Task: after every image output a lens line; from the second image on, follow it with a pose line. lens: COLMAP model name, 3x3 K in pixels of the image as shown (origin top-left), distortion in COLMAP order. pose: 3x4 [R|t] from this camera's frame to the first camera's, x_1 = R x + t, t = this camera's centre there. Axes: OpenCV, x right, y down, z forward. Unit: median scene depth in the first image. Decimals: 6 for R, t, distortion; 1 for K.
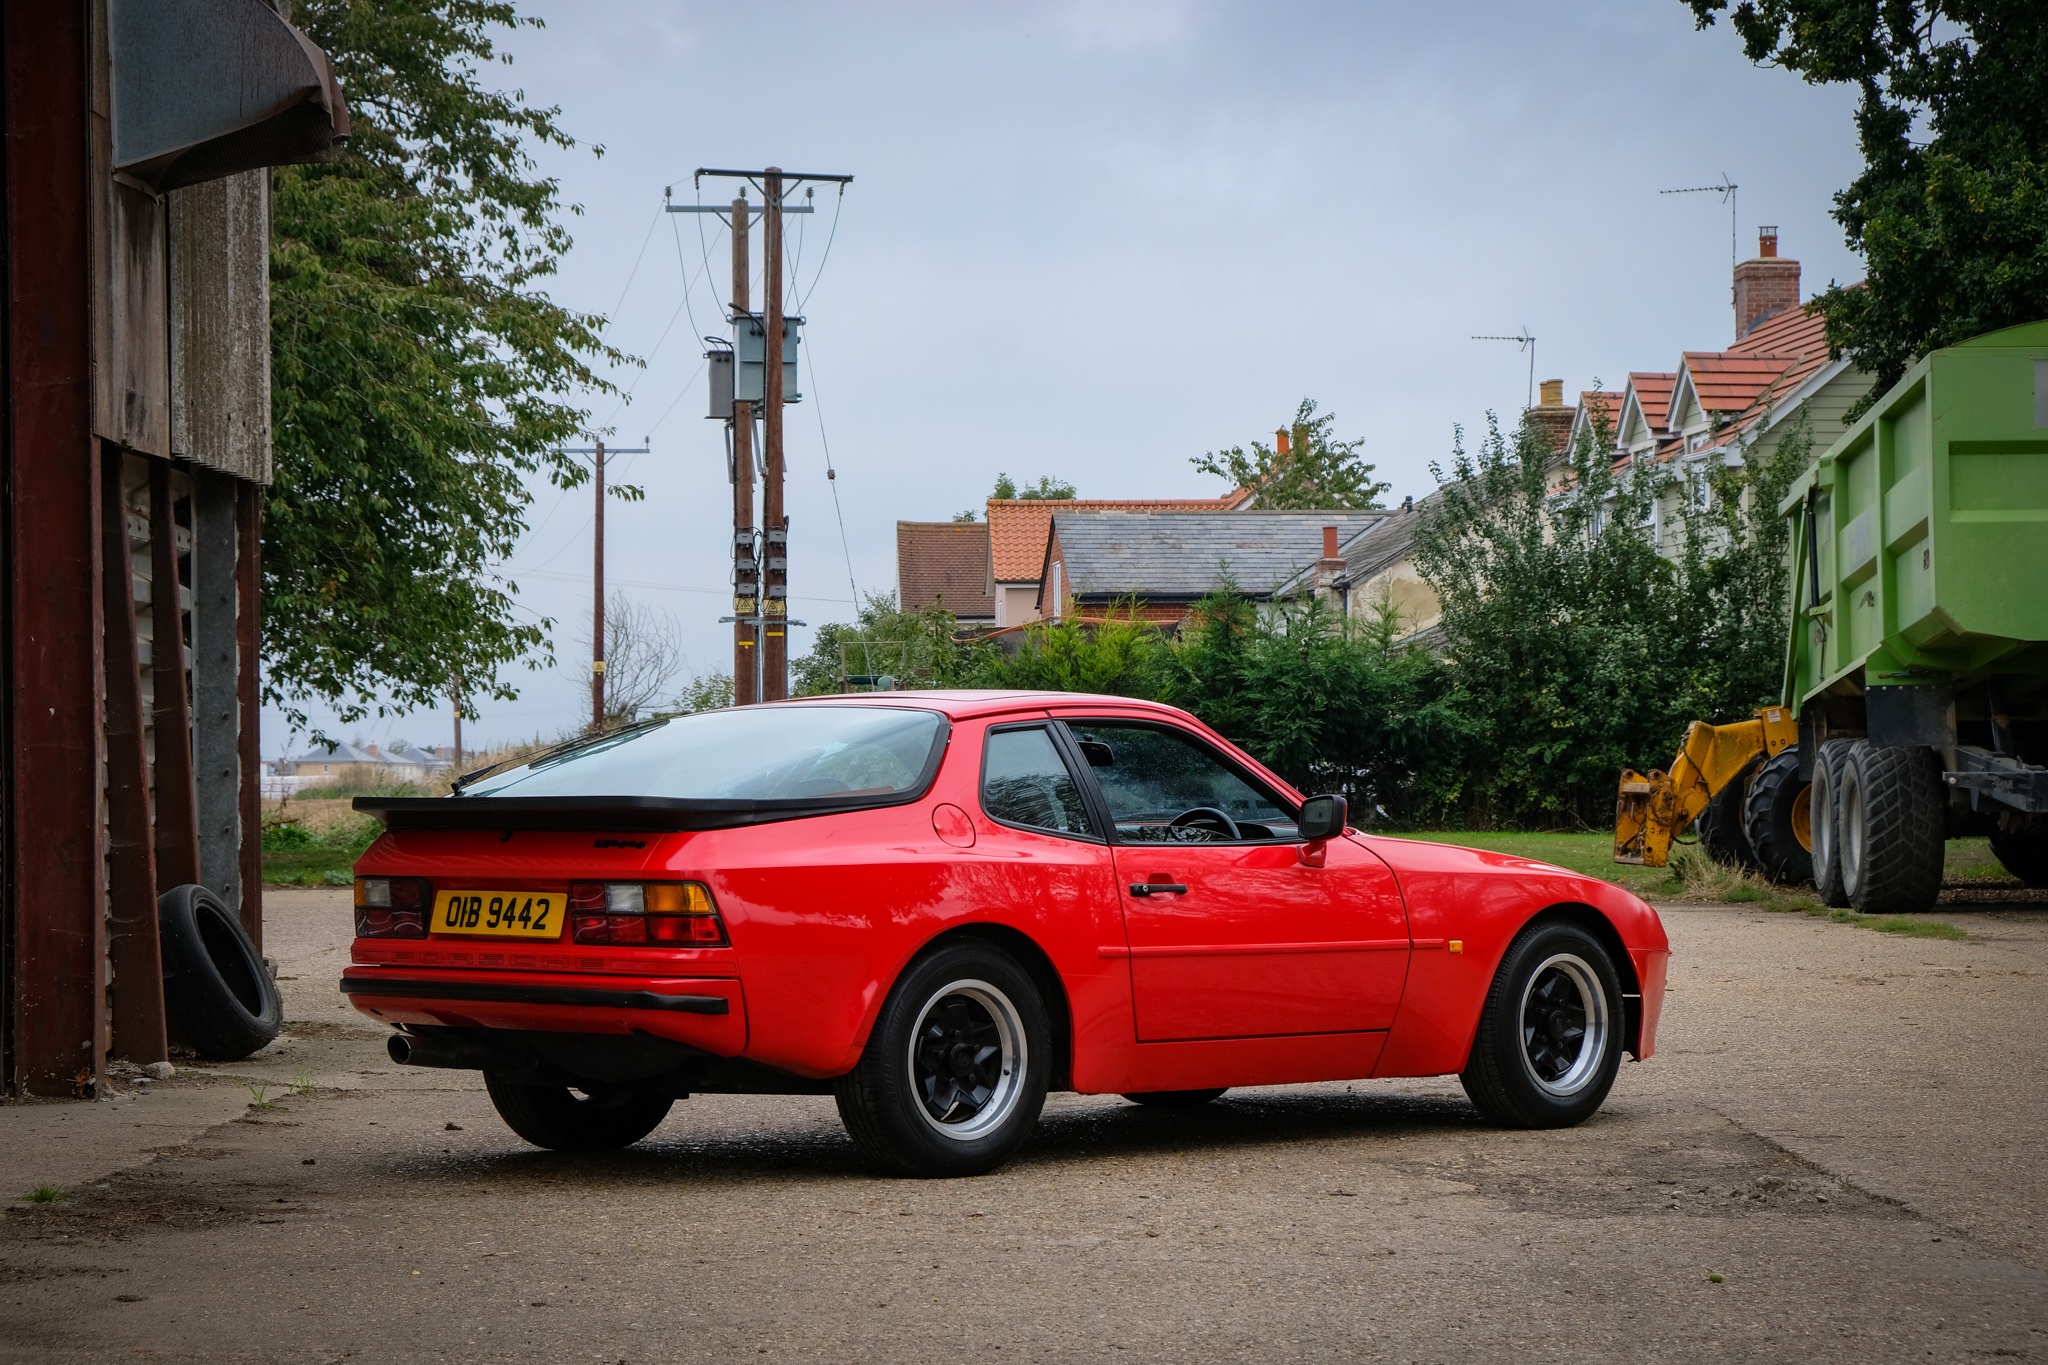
lens RADIAL K [[4790.0, 0, 1153.3], [0, 4790.0, 736.3], [0, 0, 1]] dist [0.014795, 0.376441]
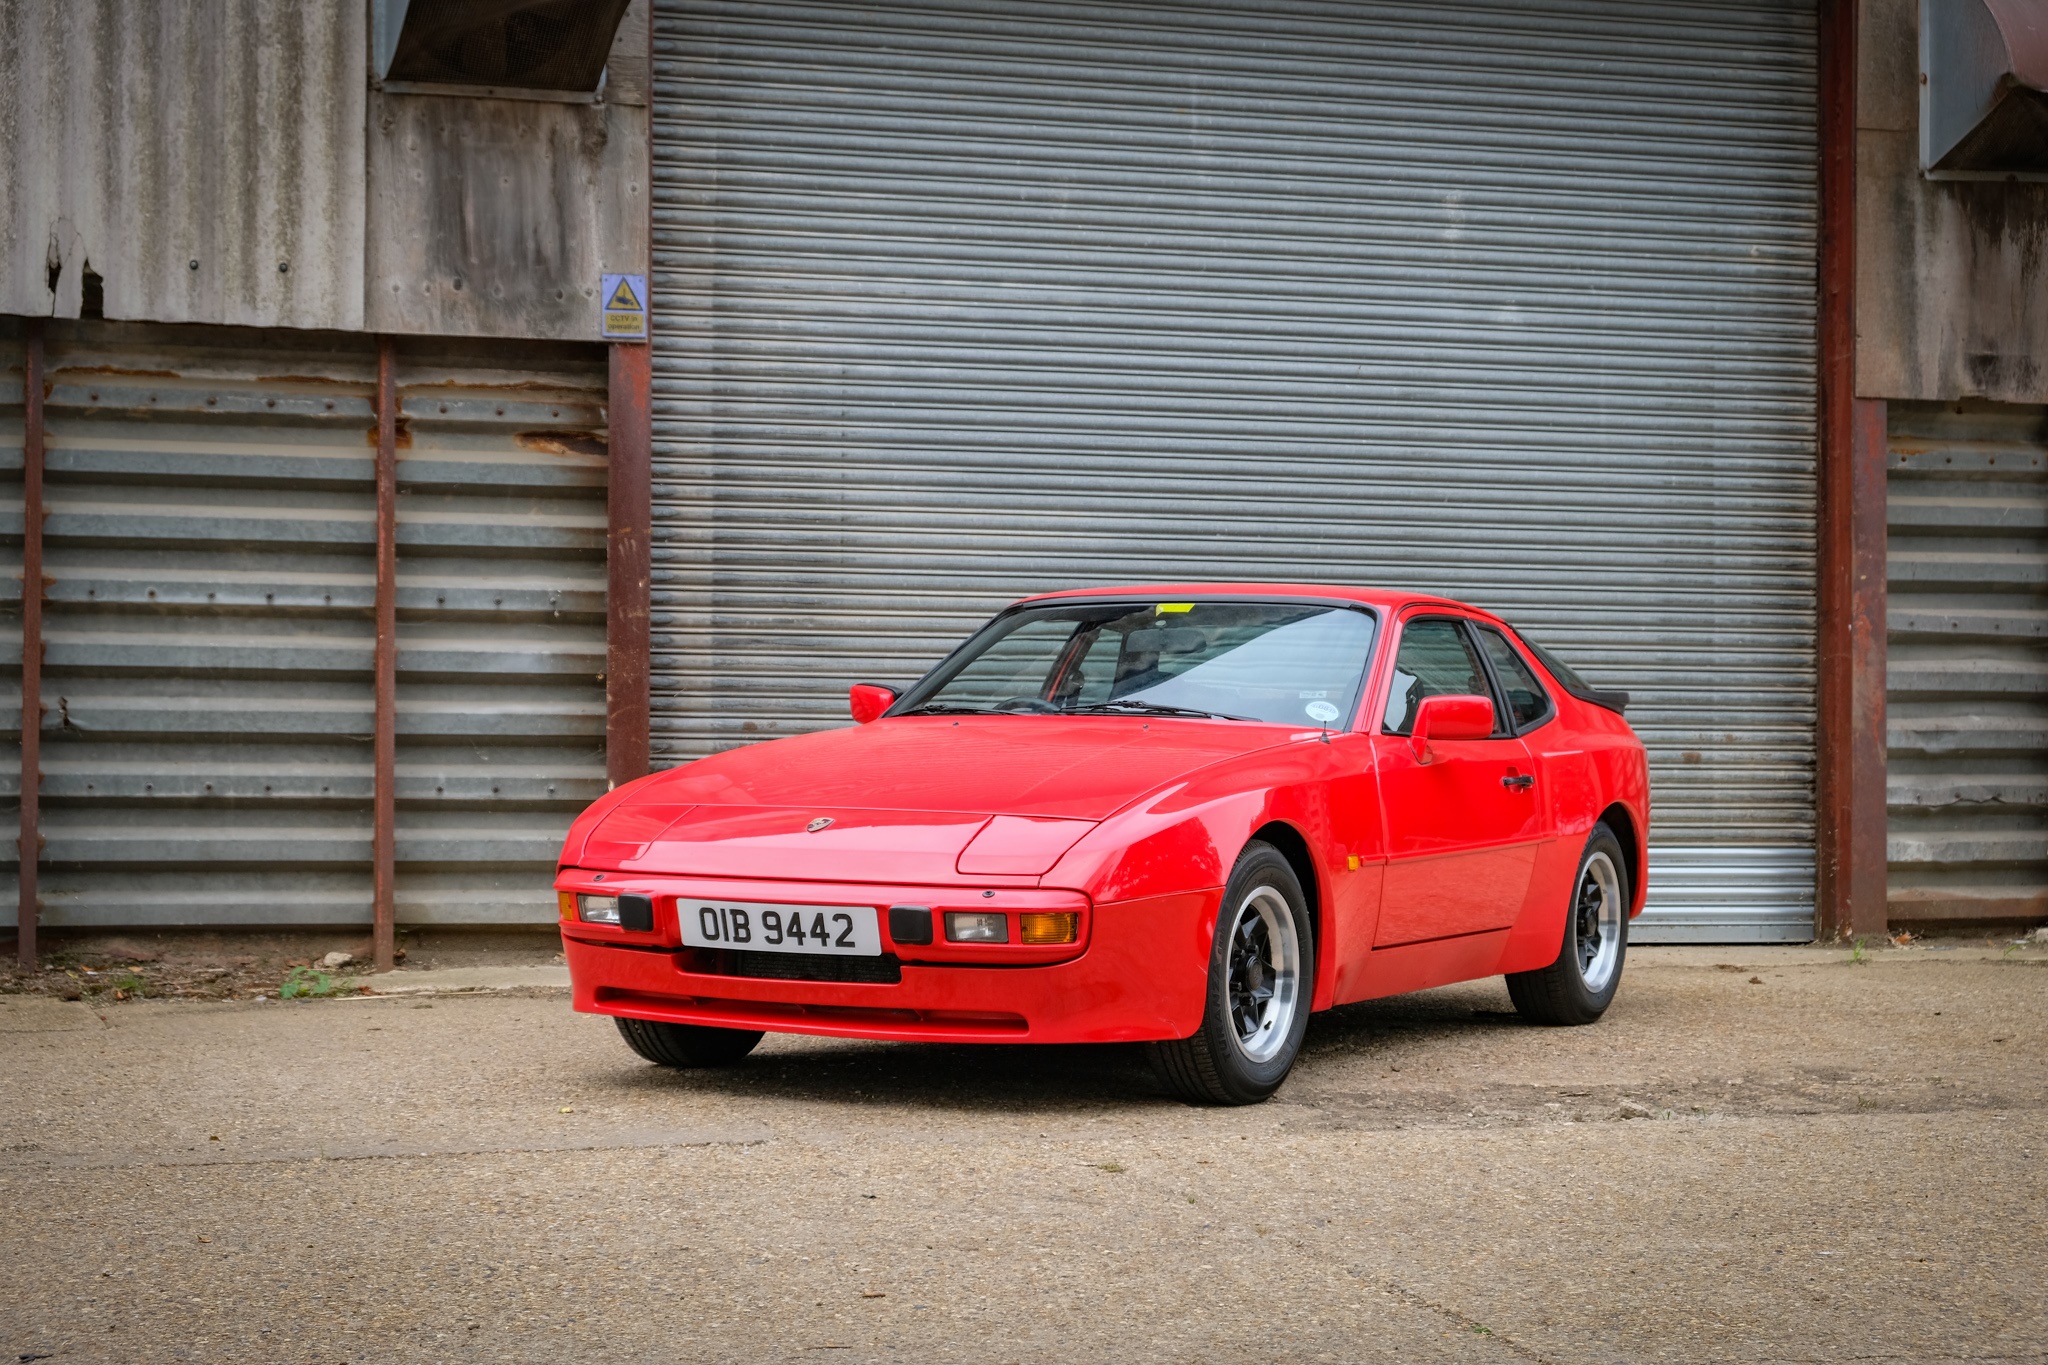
lens RADIAL K [[3592.8, 0, 1106.3], [0, 3592.8, 687.1], [0, 0, 1]] dist [0.006068, 0.189668]
pose [[0.271189, -0.001104, -0.962526, 0.281971], [0.002624, 0.999996, -0.000407, 0.004662], [0.962523, -0.002415, 0.271191, 0.270829]]
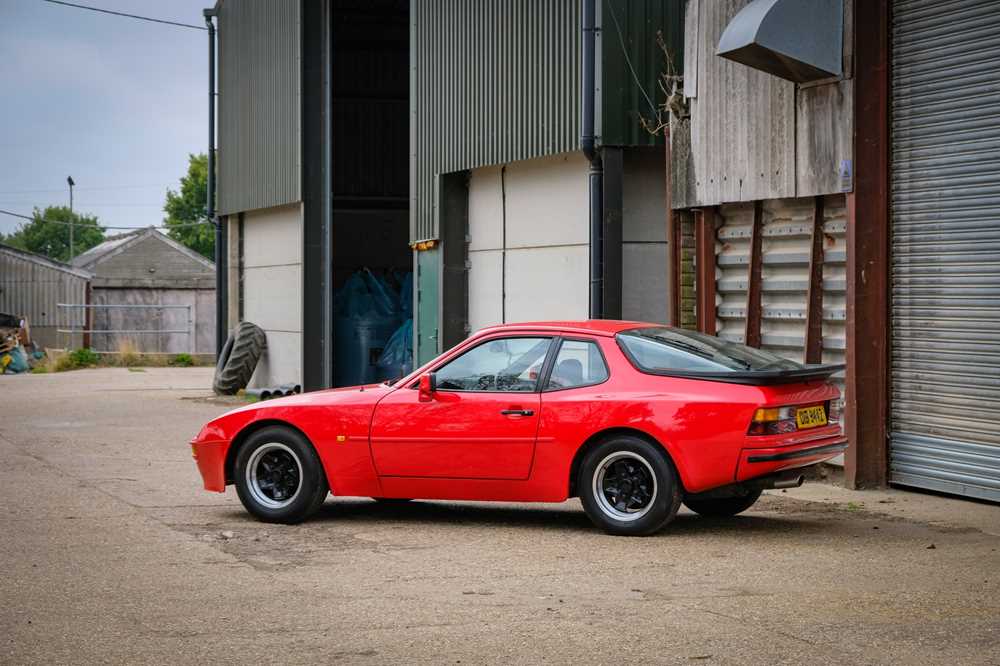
lens RADIAL K [[2348.5, 0, 561.0], [0, 2348.5, 355.6], [0, 0, 1]] dist [-0.001670, 0.798769]
pose [[-0.952085, 0.013513, -0.305534, 0.120984], [0.009508, 0.999848, 0.014591, -0.004166], [0.305685, 0.010987, -0.952069, 0.809065]]
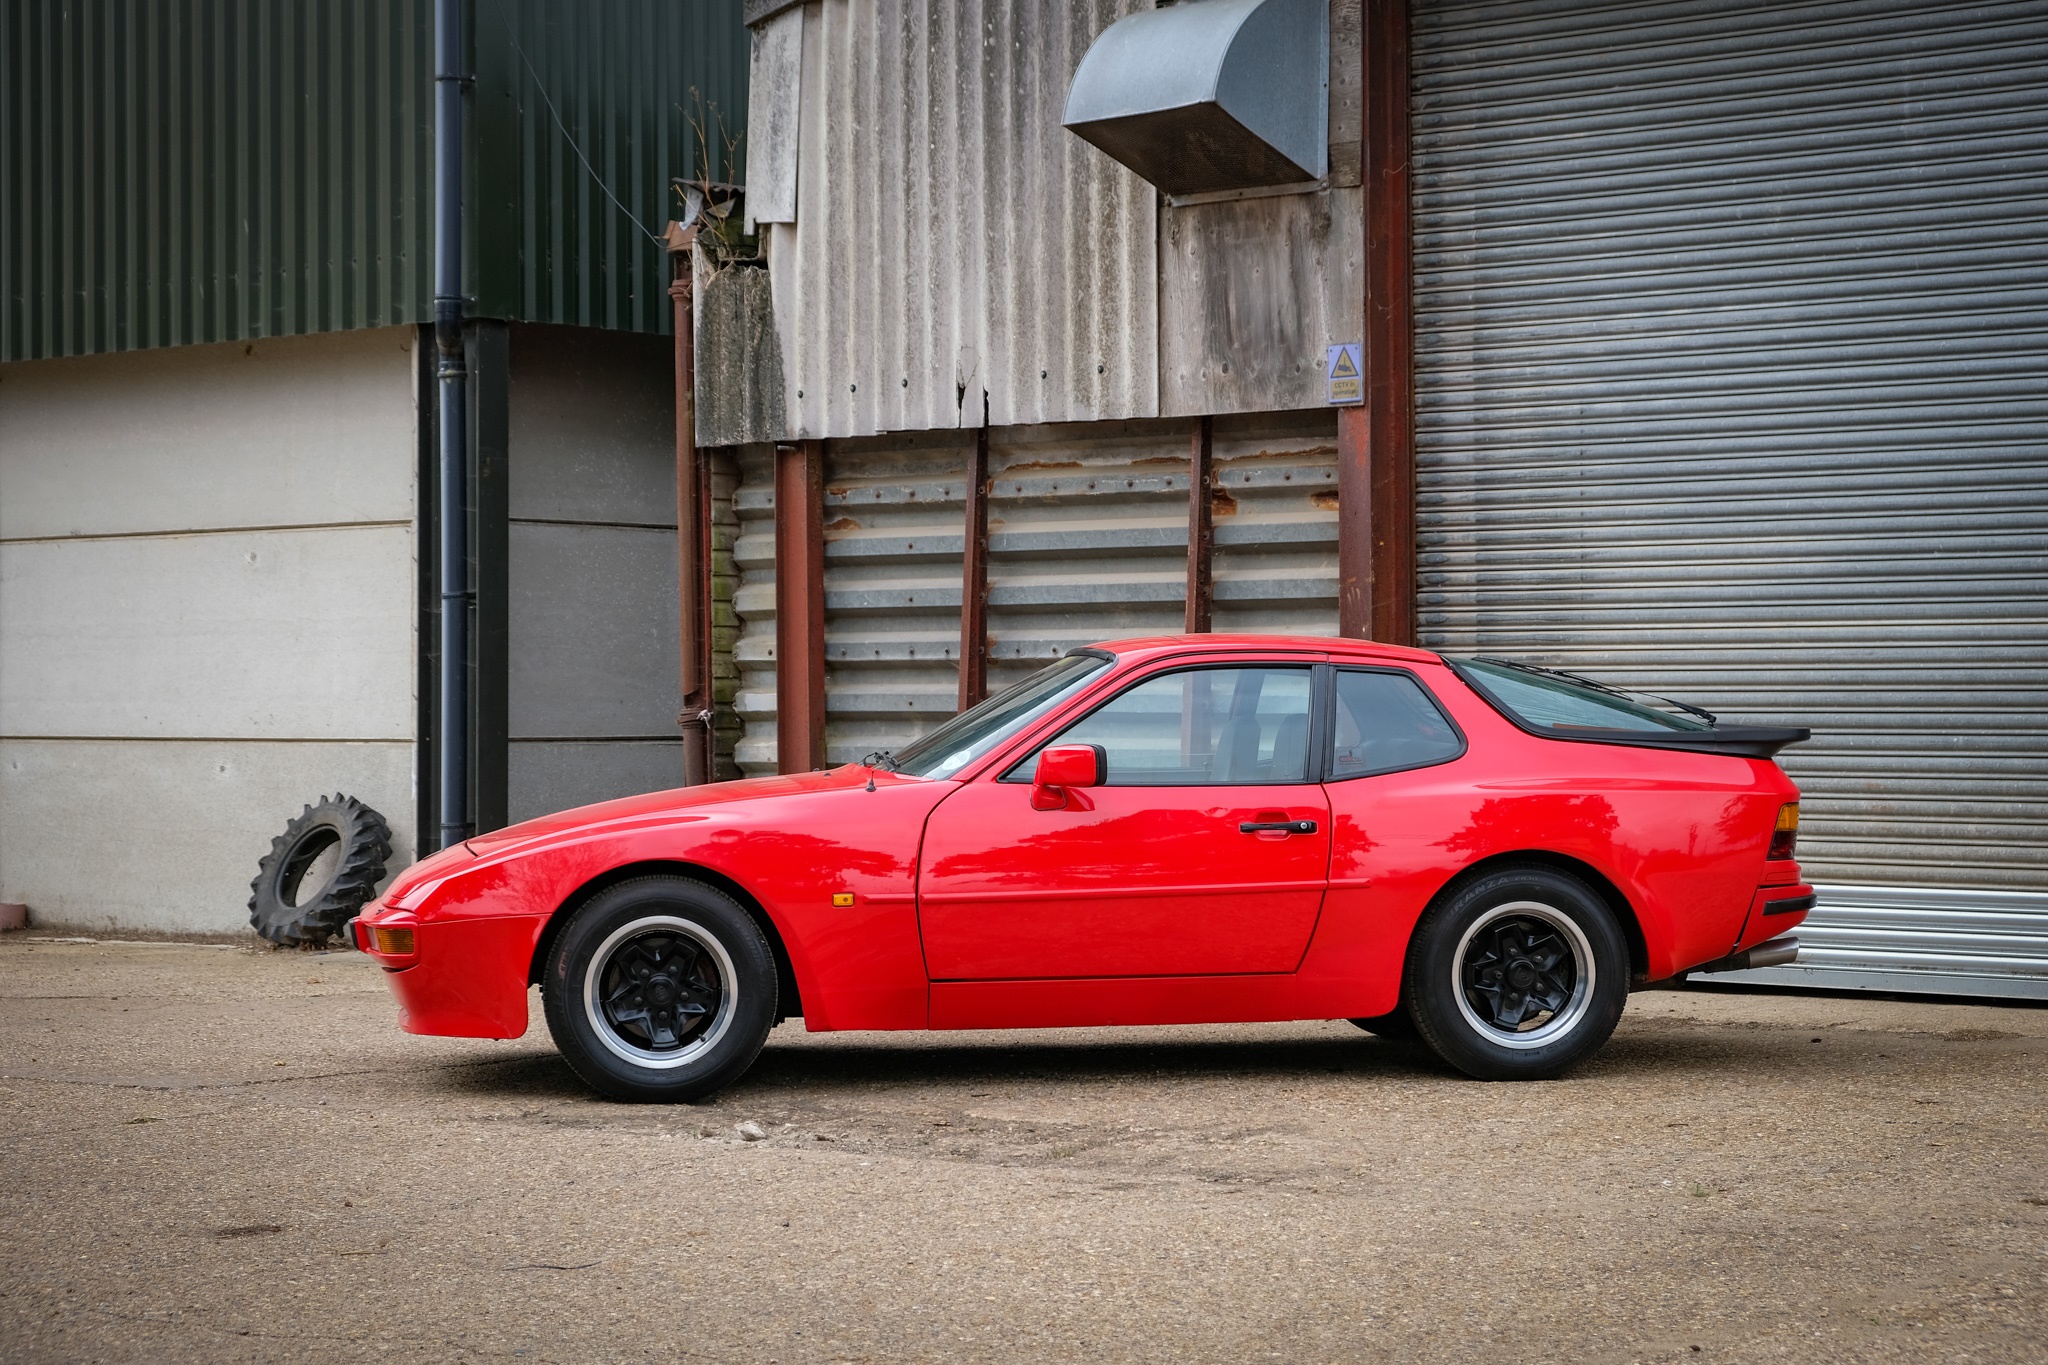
lens RADIAL K [[3872.3, 0, 1150.6], [0, 3872.3, 685.6], [0, 0, 1]] dist [-0.017761, 0.110946]
pose [[-0.634055, 0.003708, -0.773279, 0.259190], [0.017216, 0.999808, -0.009322, 0.003601], [0.773096, -0.019223, -0.633997, 0.591752]]
